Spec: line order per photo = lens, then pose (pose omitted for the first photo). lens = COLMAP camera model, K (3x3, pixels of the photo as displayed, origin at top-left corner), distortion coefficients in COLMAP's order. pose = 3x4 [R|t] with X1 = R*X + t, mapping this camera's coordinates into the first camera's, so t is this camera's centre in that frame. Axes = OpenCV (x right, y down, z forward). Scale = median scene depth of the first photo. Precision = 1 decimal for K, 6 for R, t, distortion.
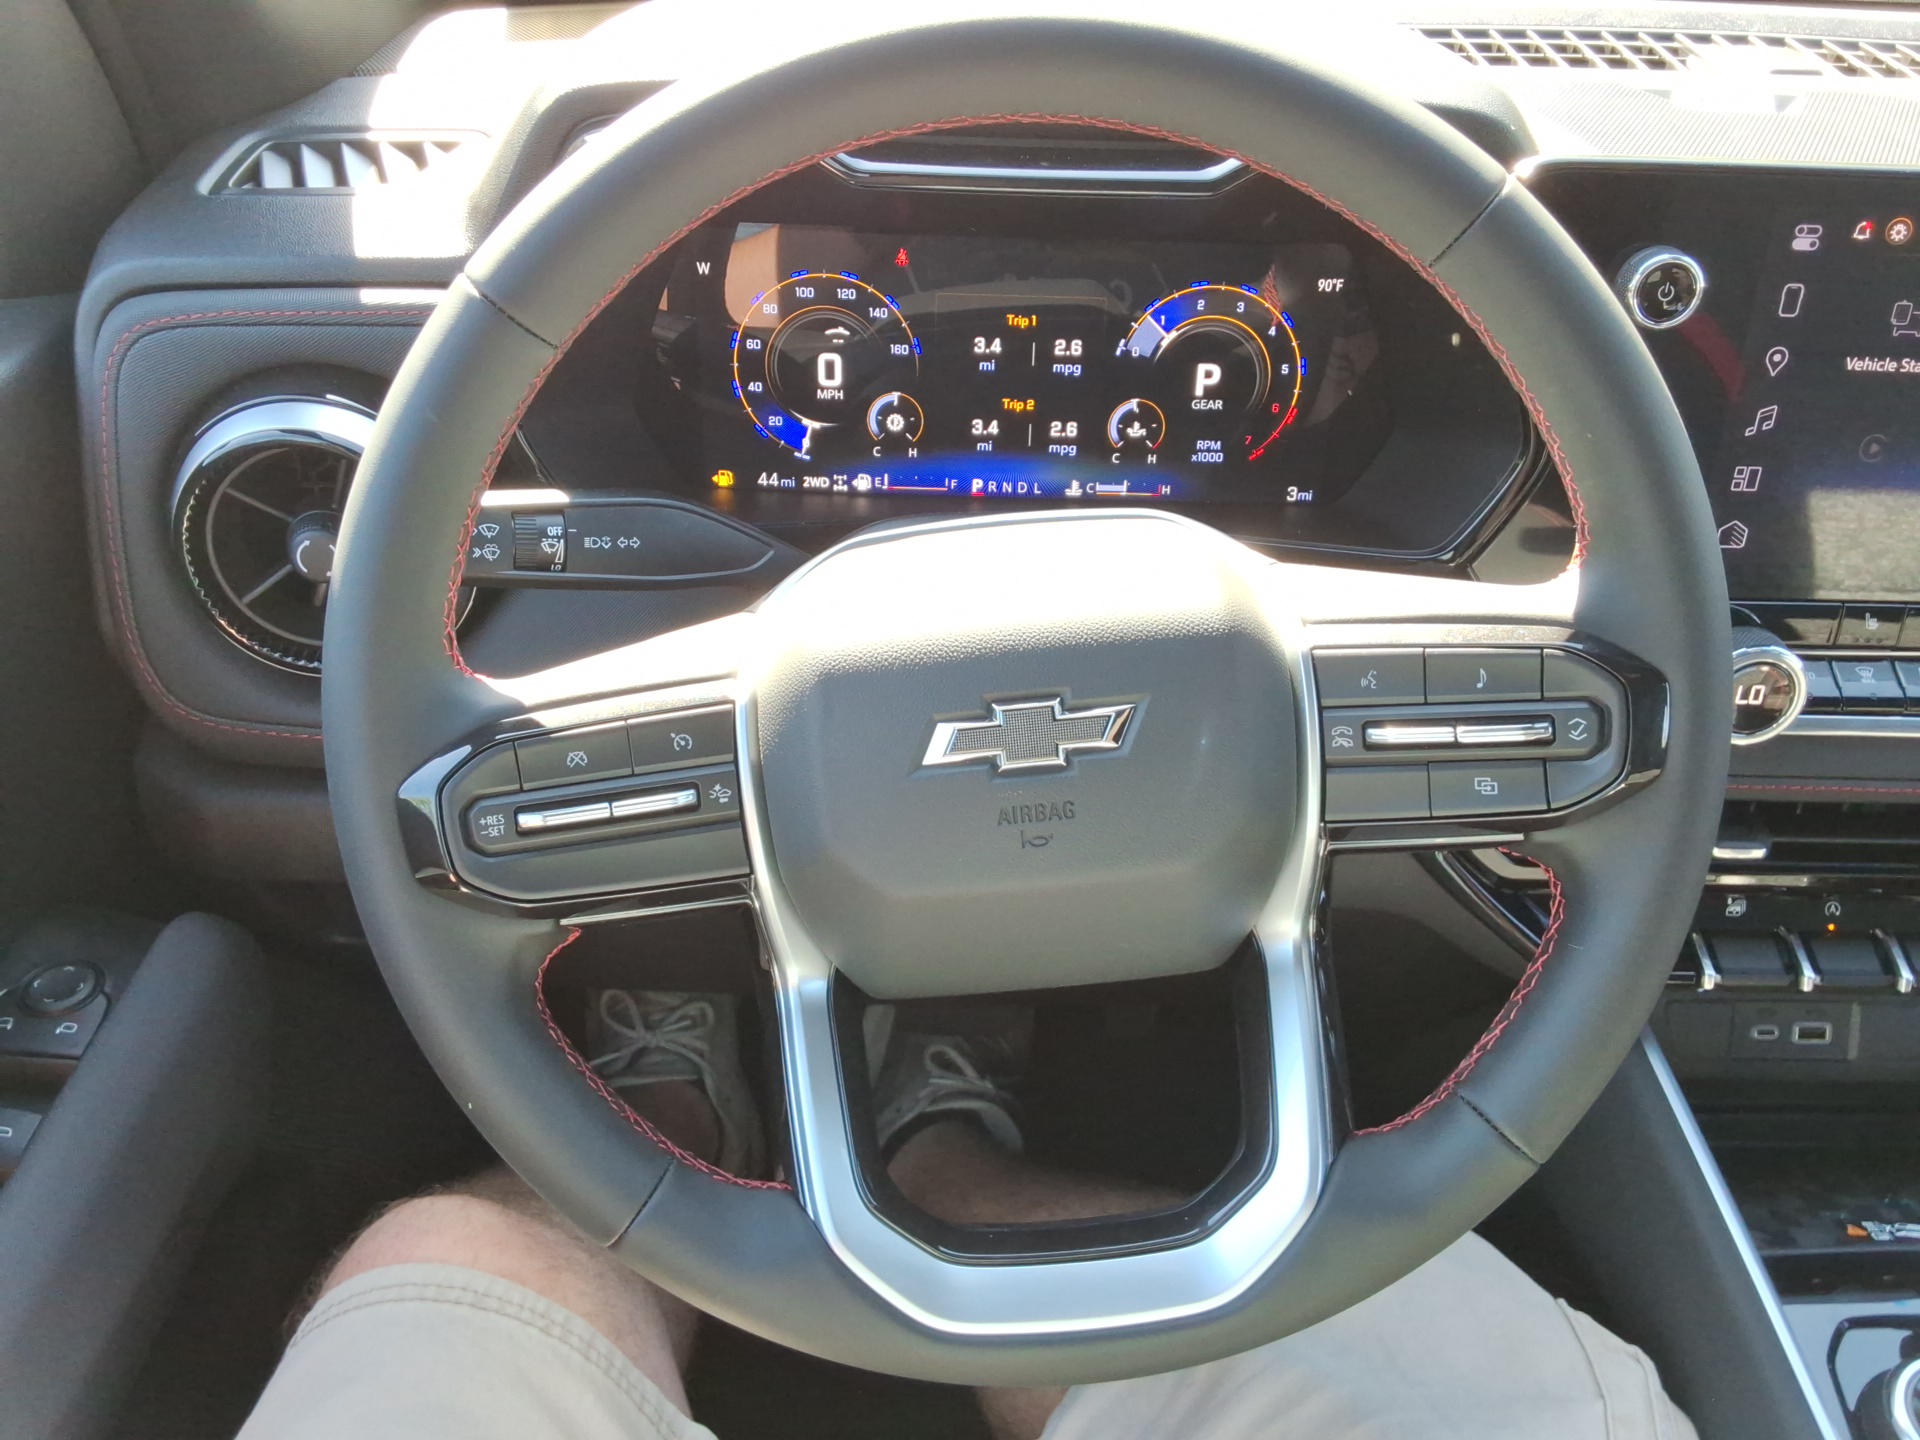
lens RADIAL K [[1539.3, 0, 971.6], [0, 1539.3, 709.9], [0, 0, 1]] dist [0.128736, -0.194908]
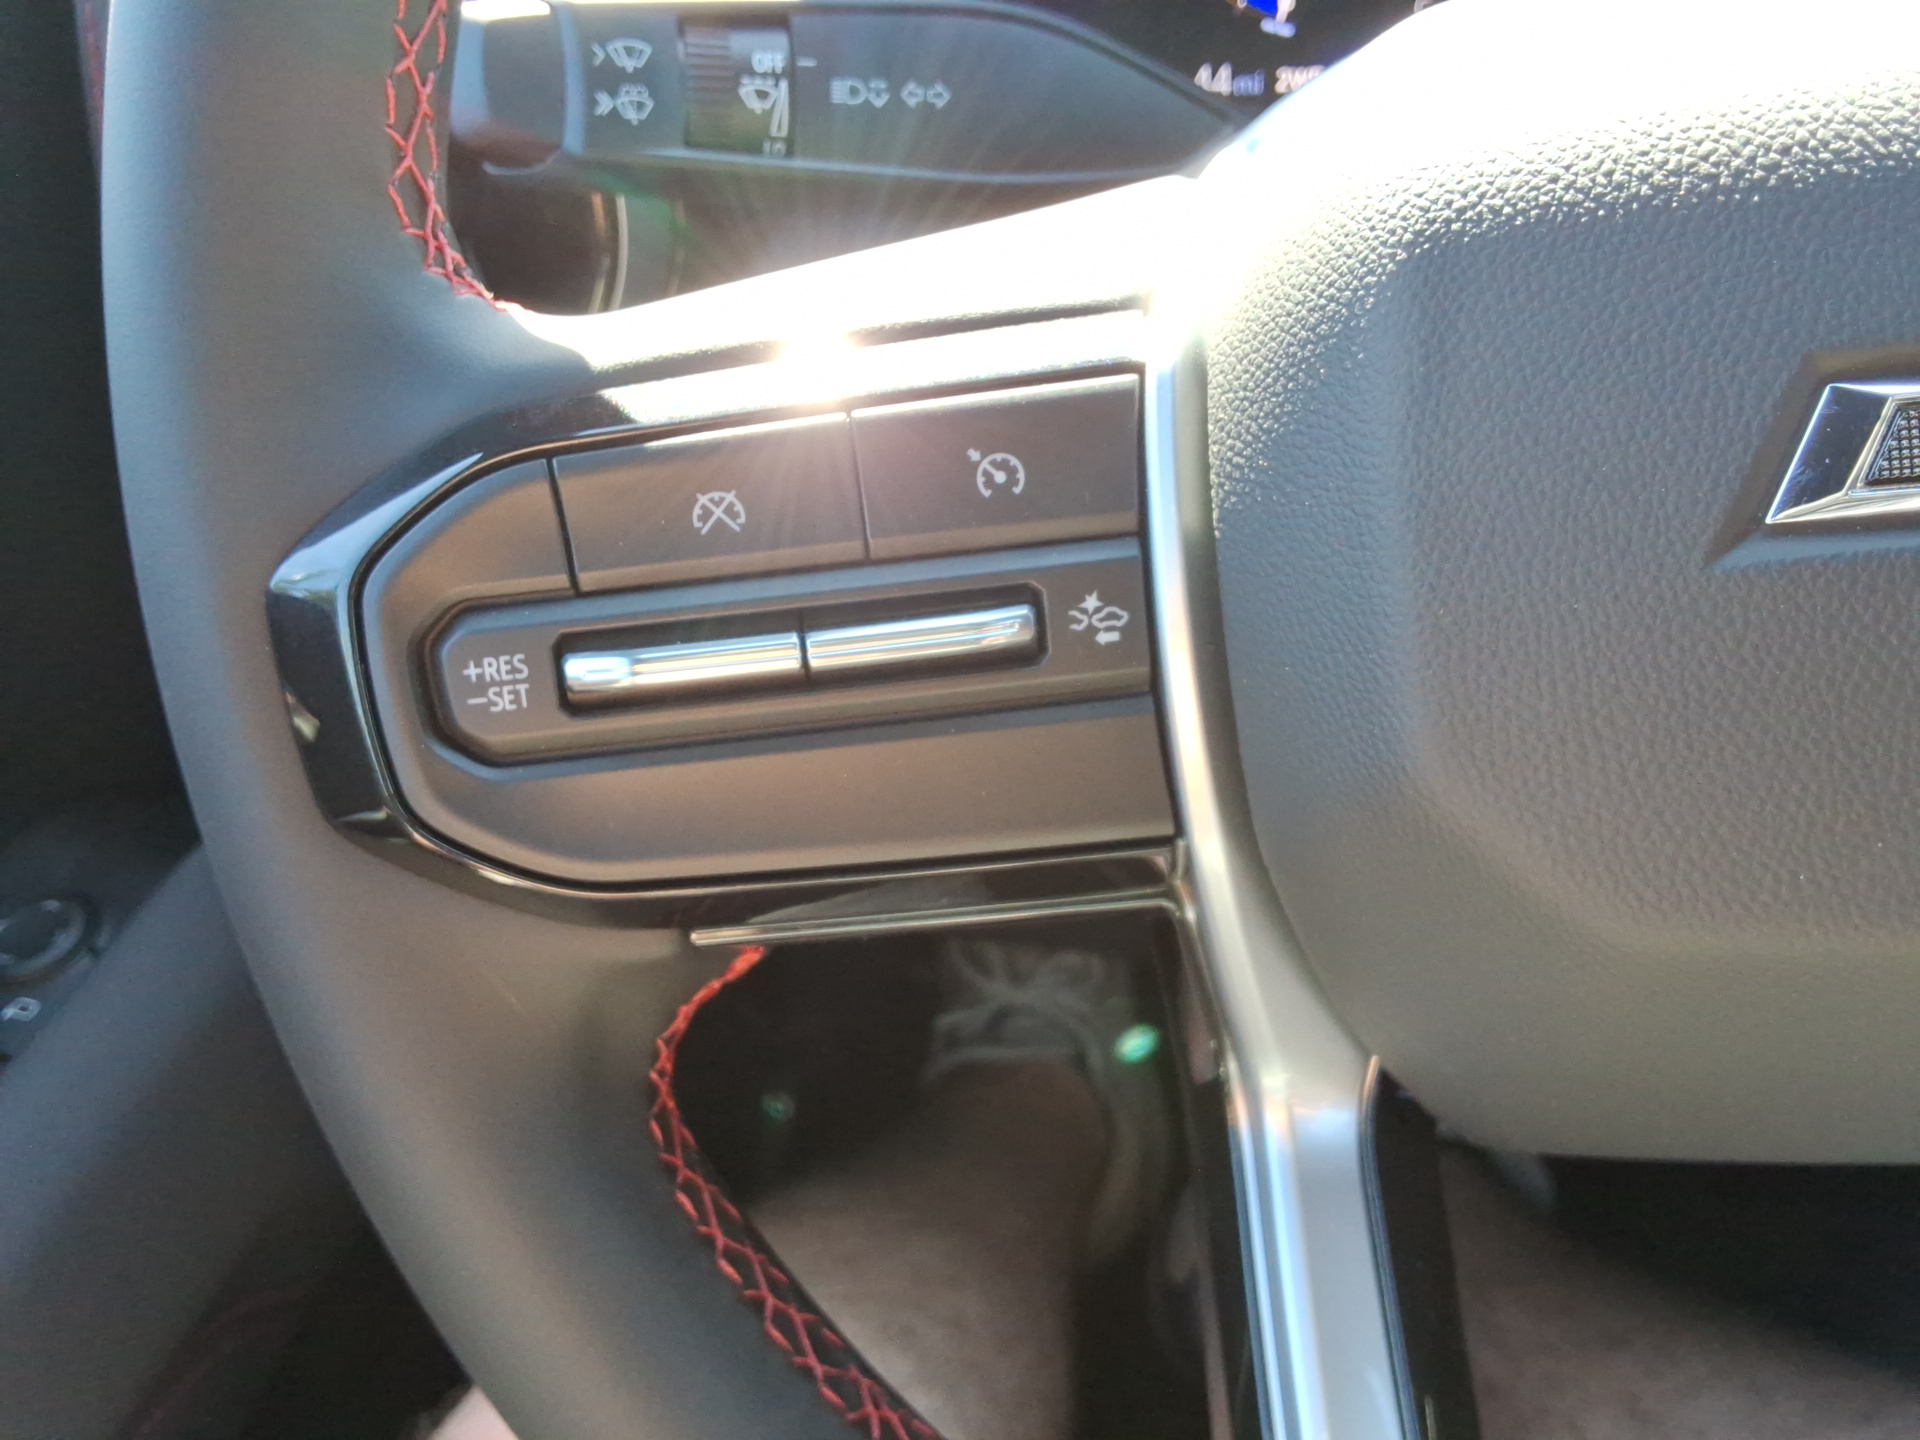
lens RADIAL K [[1579.1, 0, 977.4], [0, 1579.1, 714.1], [0, 0, 1]] dist [0.104944, -0.202634]
pose [[0.968377, 0.033441, -0.247241, -0.094785], [-0.015073, 0.997008, 0.075815, 0.047559], [0.249037, -0.069691, 0.965983, 0.614363]]
